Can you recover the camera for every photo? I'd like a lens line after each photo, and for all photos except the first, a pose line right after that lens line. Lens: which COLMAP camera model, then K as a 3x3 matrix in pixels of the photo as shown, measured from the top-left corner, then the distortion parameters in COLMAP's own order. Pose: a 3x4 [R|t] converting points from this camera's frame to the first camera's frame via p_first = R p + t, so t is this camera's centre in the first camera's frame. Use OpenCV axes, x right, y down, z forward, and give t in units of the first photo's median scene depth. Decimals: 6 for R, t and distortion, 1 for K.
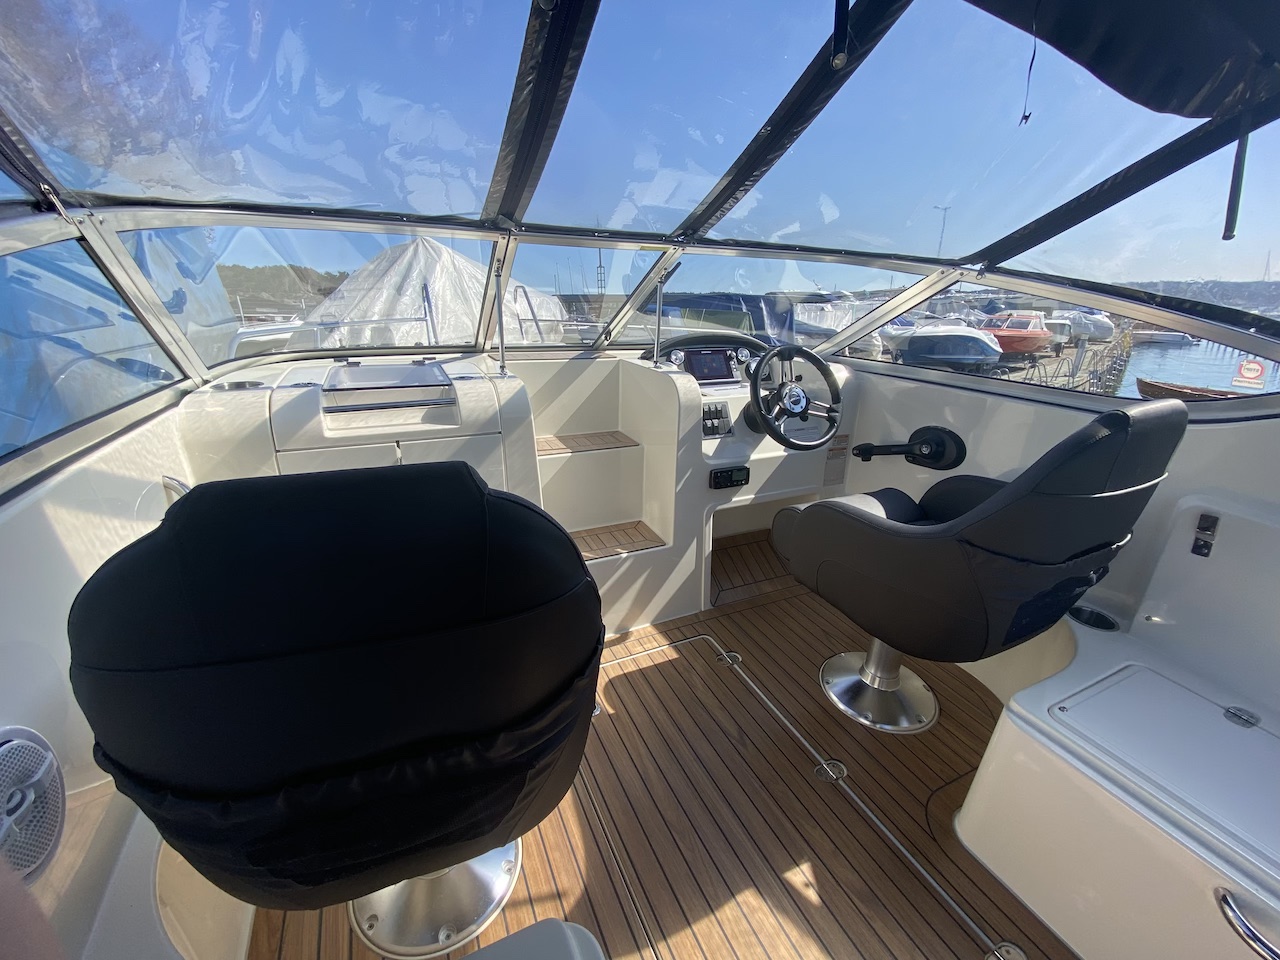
lens RADIAL K [[508.2, 0, 640.0], [0, 508.2, 480.0], [0, 0, 1]] dist [0.001151, -0.000036]
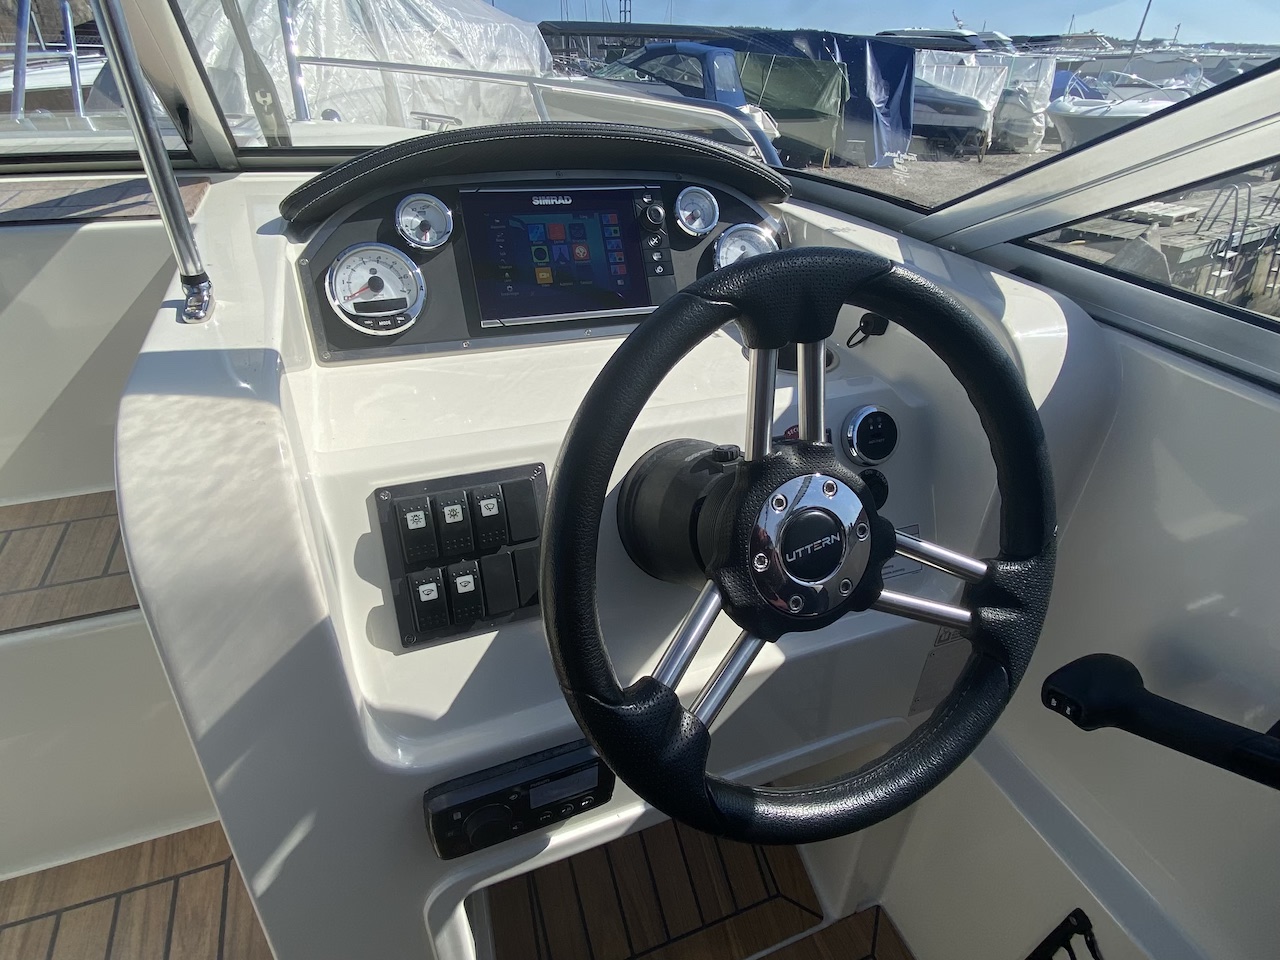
lens RADIAL K [[682.5, 0, 640.0], [0, 682.5, 480.0], [0, 0, 1]] dist [-0.015980, -0.000638]
pose [[0.998066, 0.053960, -0.030869, 0.034423], [-0.045090, 0.970199, 0.238079, -0.033985], [0.042795, -0.236226, 0.970755, 0.105670]]
